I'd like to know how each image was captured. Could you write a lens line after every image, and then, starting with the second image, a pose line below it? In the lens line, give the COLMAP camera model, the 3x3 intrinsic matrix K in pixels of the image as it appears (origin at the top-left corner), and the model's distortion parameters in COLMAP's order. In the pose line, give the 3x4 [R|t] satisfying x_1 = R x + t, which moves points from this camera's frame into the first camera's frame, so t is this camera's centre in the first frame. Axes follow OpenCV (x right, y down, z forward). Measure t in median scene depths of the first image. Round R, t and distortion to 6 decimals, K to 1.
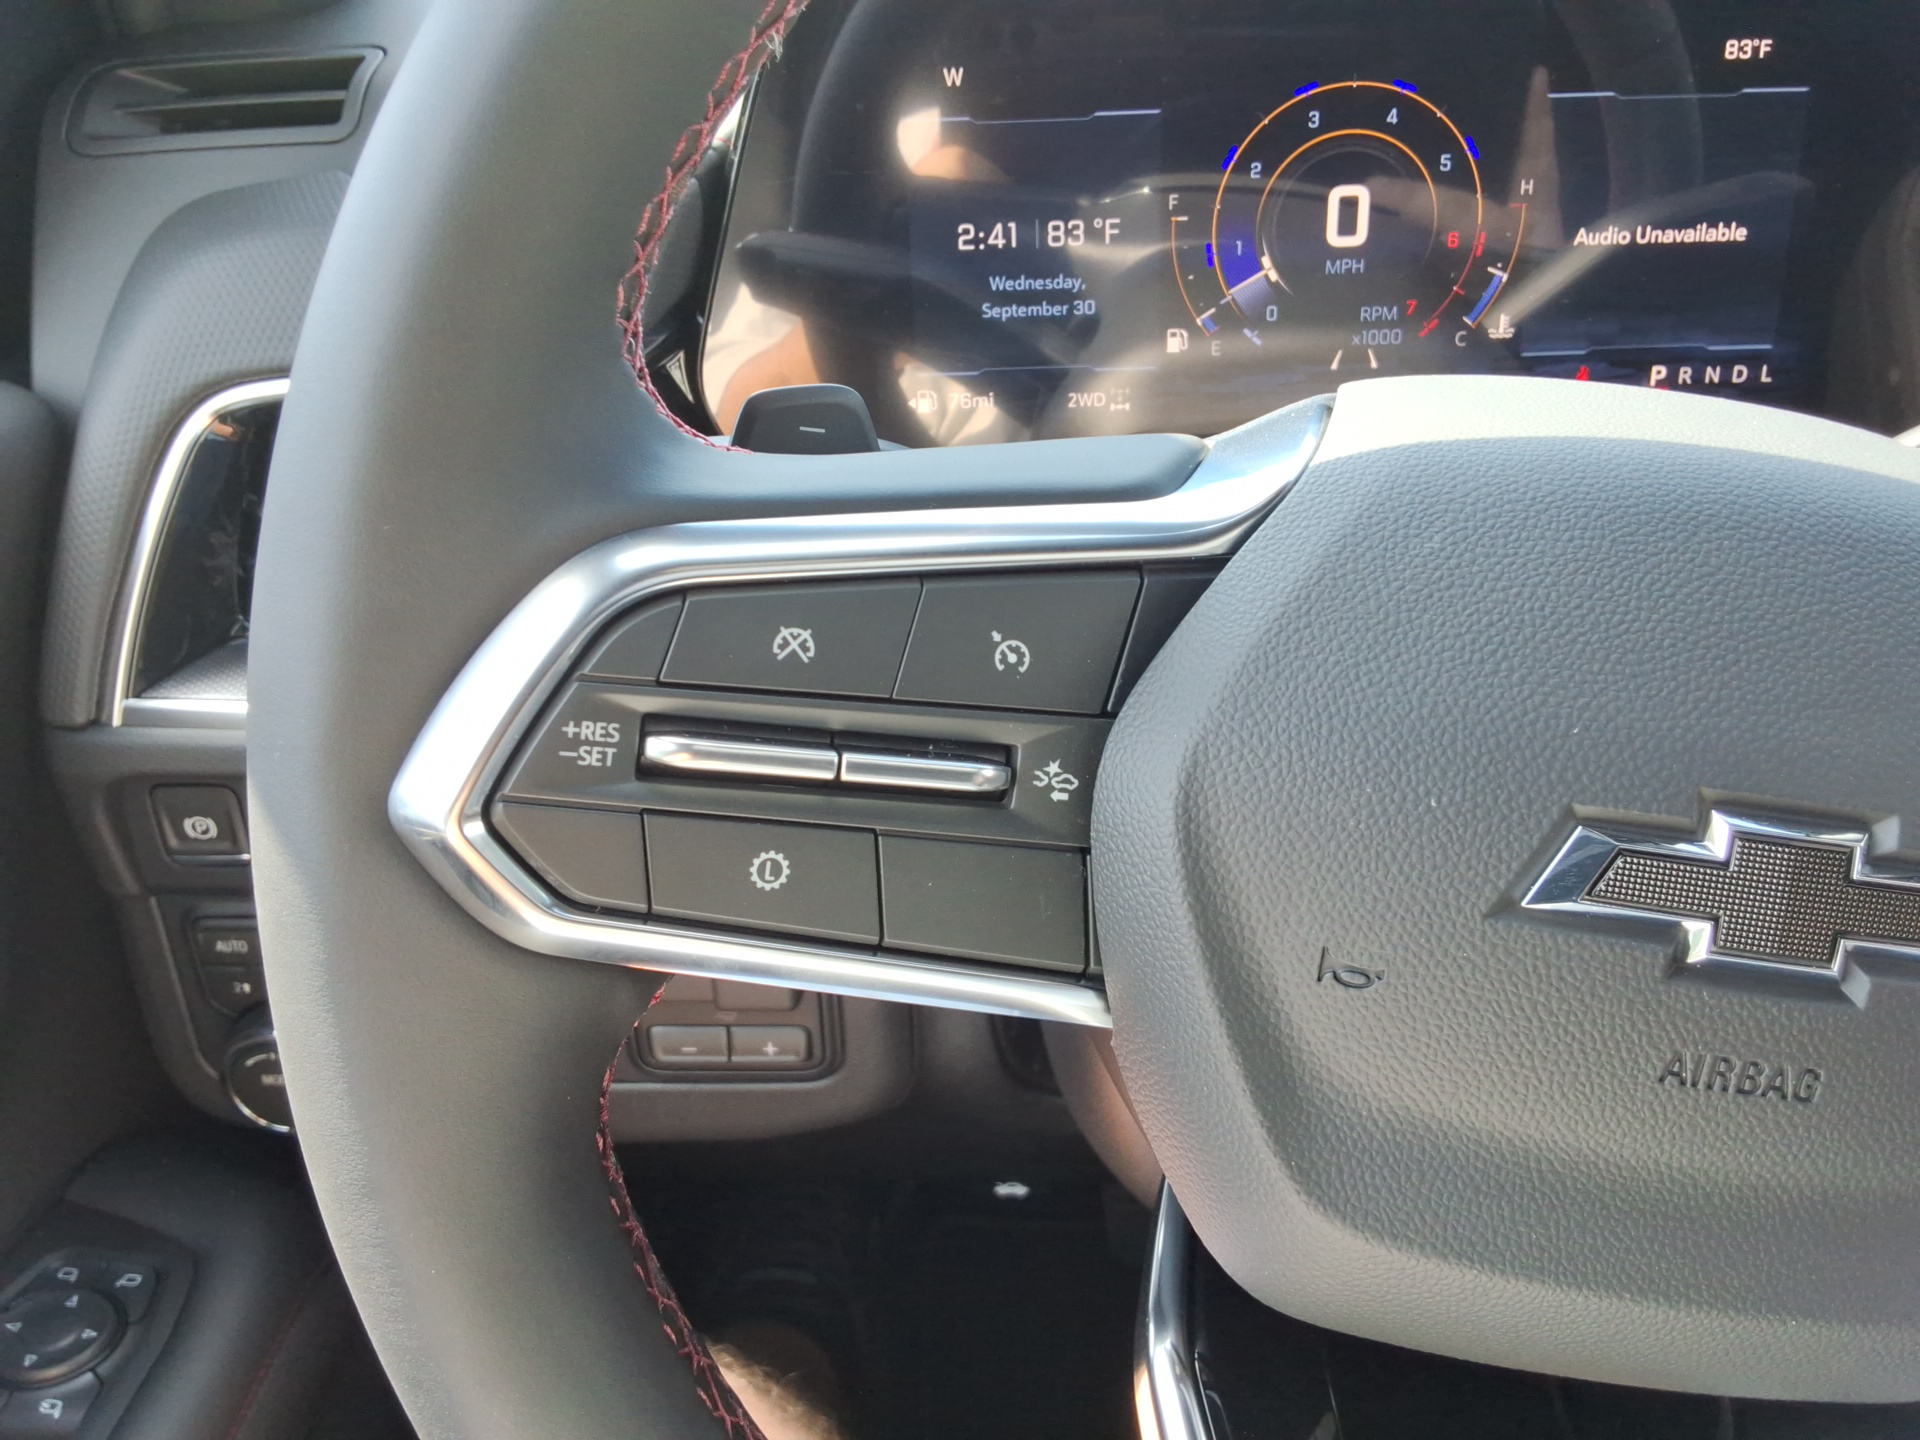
lens RADIAL K [[1547.7, 0, 976.1], [0, 1547.7, 691.7], [0, 0, 1]] dist [0.121384, -0.201233]
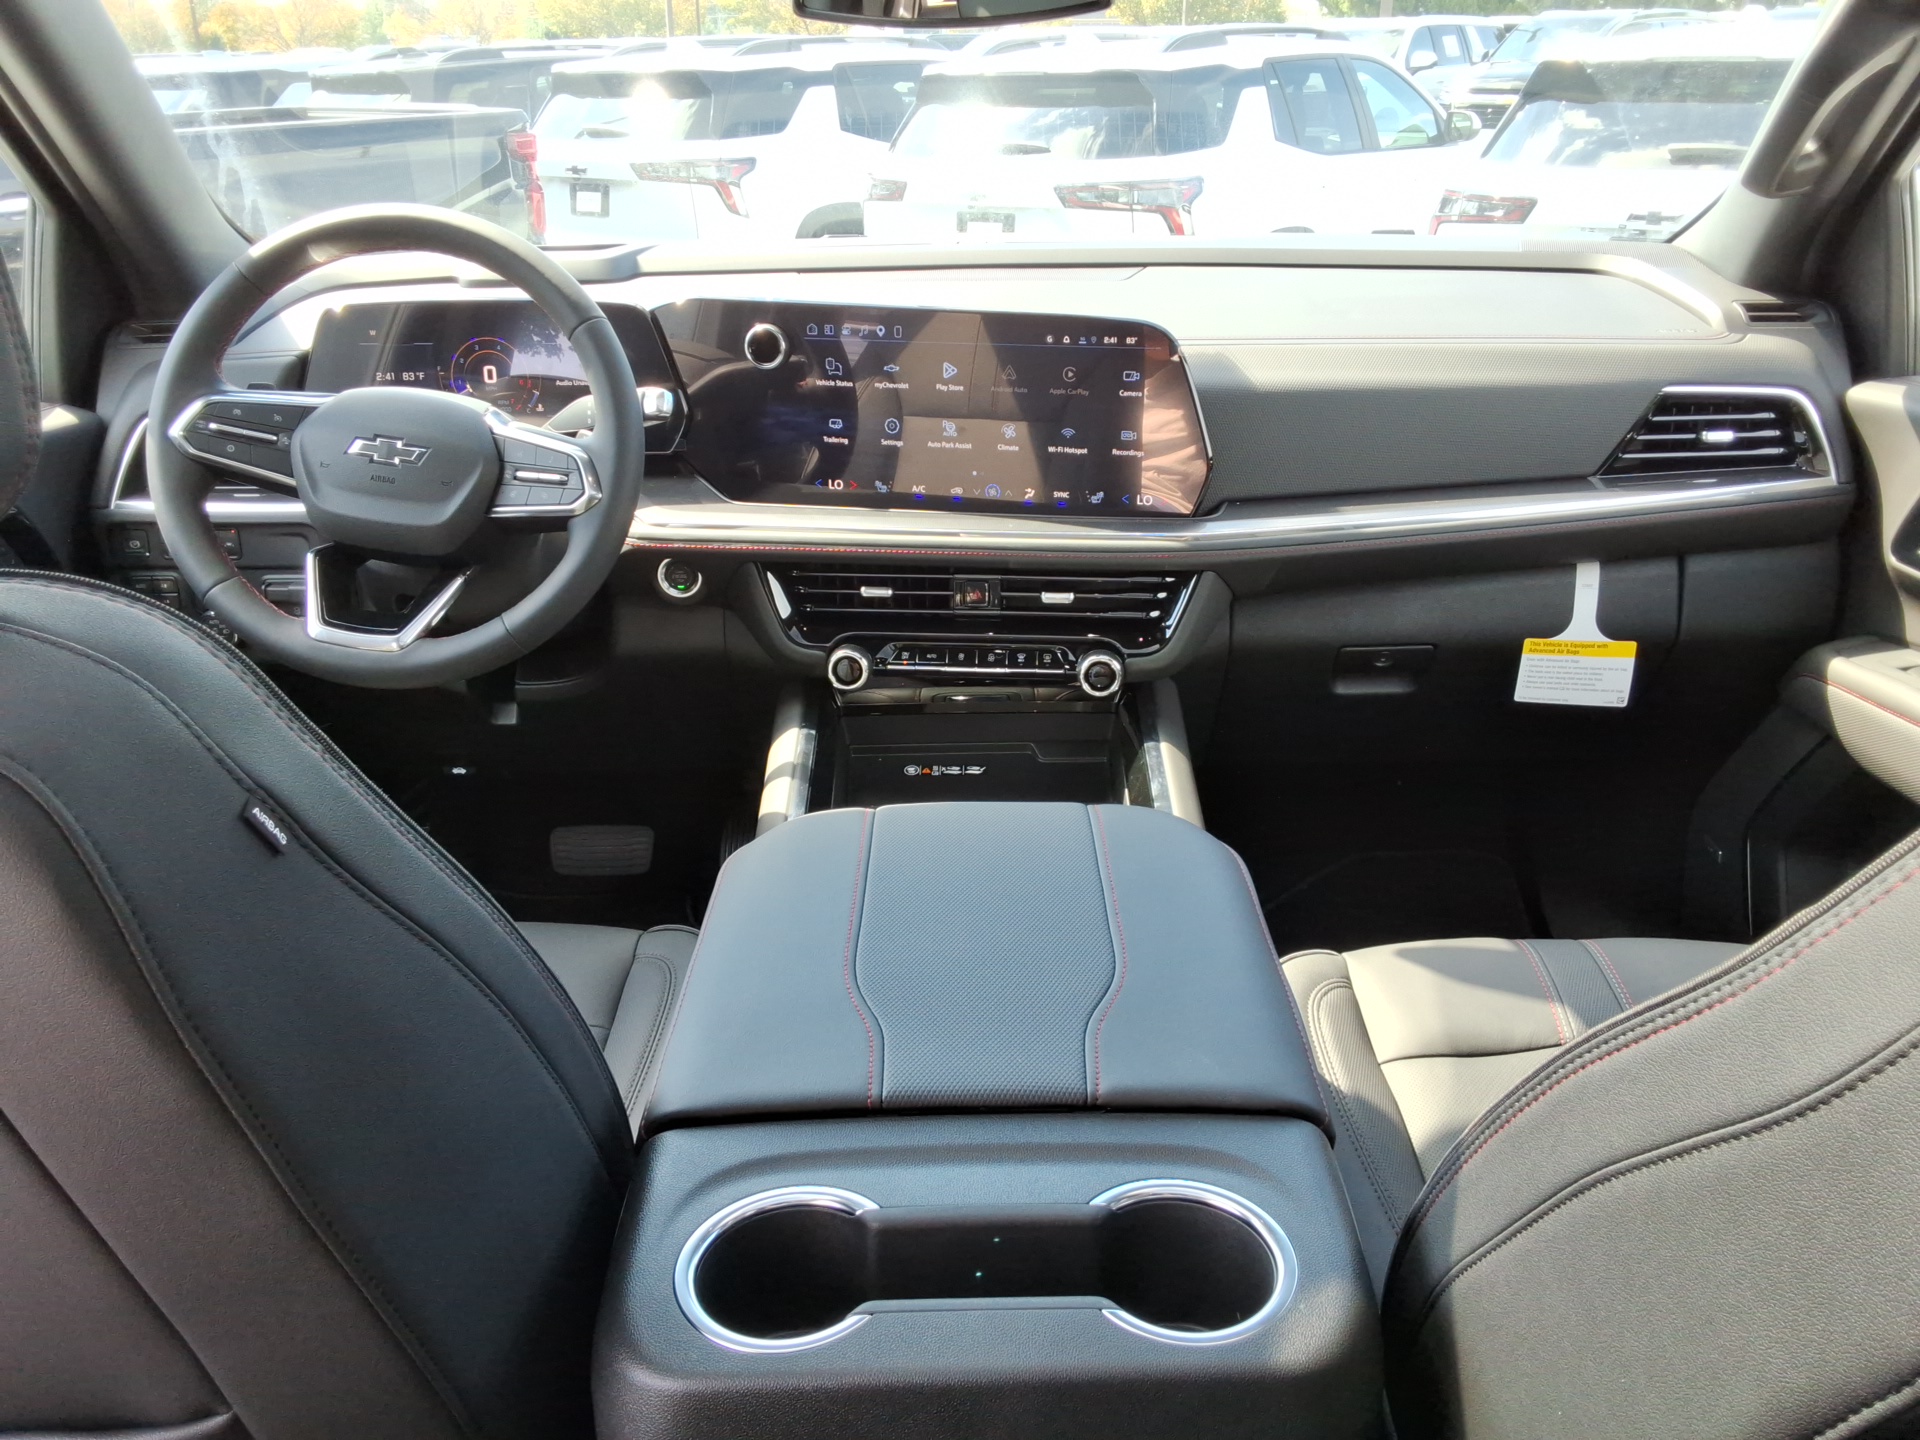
lens RADIAL K [[1535.1, 0, 965.2], [0, 1535.1, 701.1], [0, 0, 1]] dist [0.150618, -0.252054]
pose [[0.999491, 0.009672, 0.030389, 1.209917], [-0.004829, 0.987813, -0.155568, 0.958407], [-0.031523, 0.155342, 0.987358, -2.367314]]
